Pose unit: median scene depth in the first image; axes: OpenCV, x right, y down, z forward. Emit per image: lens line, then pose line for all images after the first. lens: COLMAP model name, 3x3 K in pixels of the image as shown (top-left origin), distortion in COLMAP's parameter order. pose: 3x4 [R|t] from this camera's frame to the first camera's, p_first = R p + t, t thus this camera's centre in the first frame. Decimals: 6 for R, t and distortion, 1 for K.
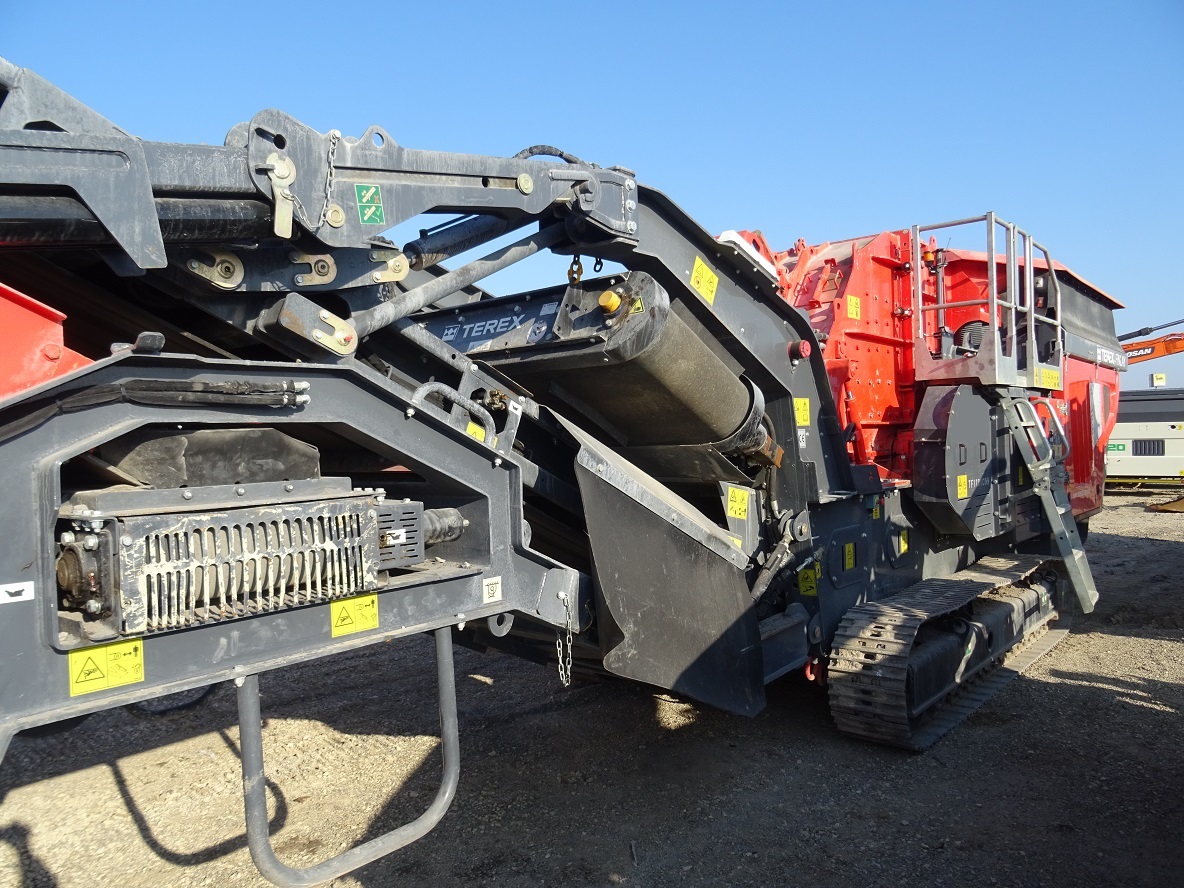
lens RADIAL K [[838.5, 0, 592.0], [0, 838.5, 442.3], [0, 0, 1]] dist [0.000751, -0.013803]
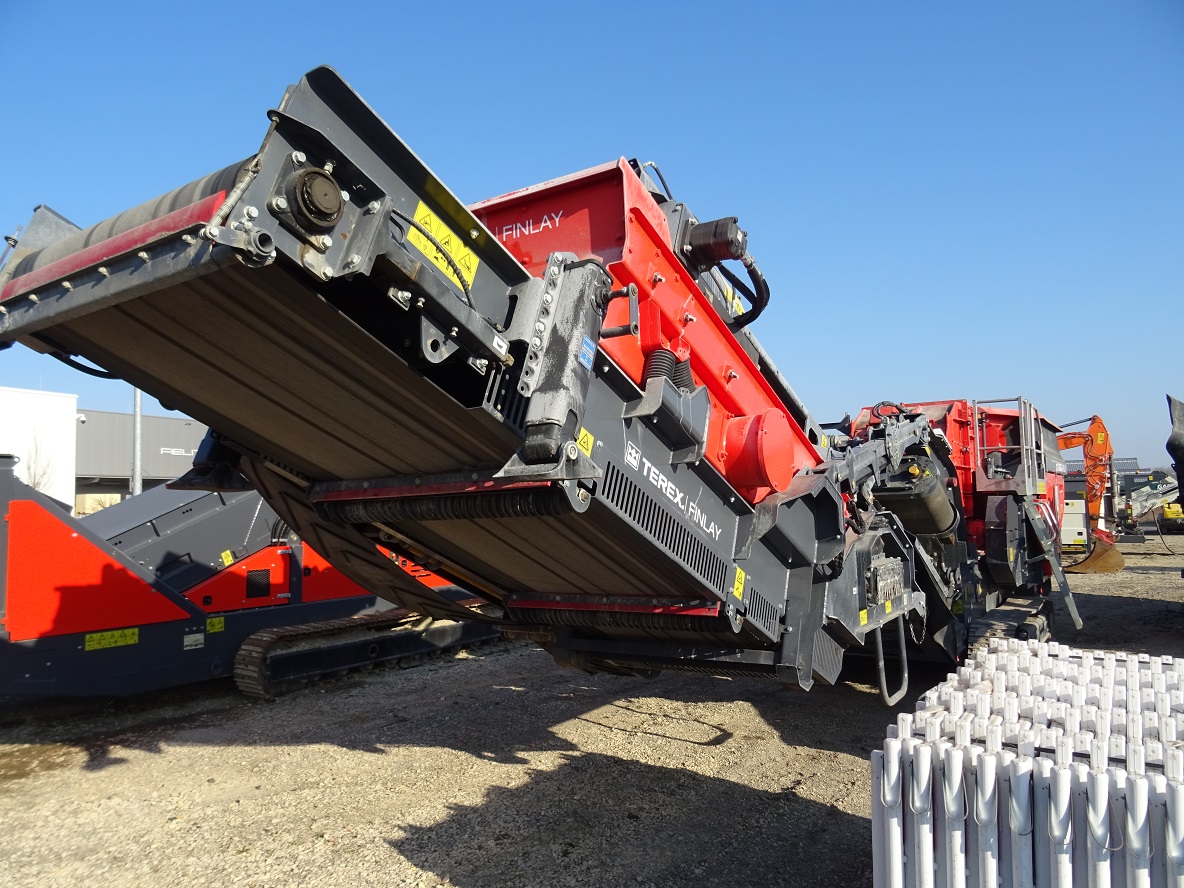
lens RADIAL K [[838.5, 0, 593.2], [0, 838.5, 445.3], [0, 0, 1]] dist [0.000751, -0.013803]
pose [[0.992979, 0.010443, 0.117826, -0.611696], [-0.001342, 0.997025, -0.077061, -0.037029], [-0.118280, 0.076362, 0.990040, -0.615532]]
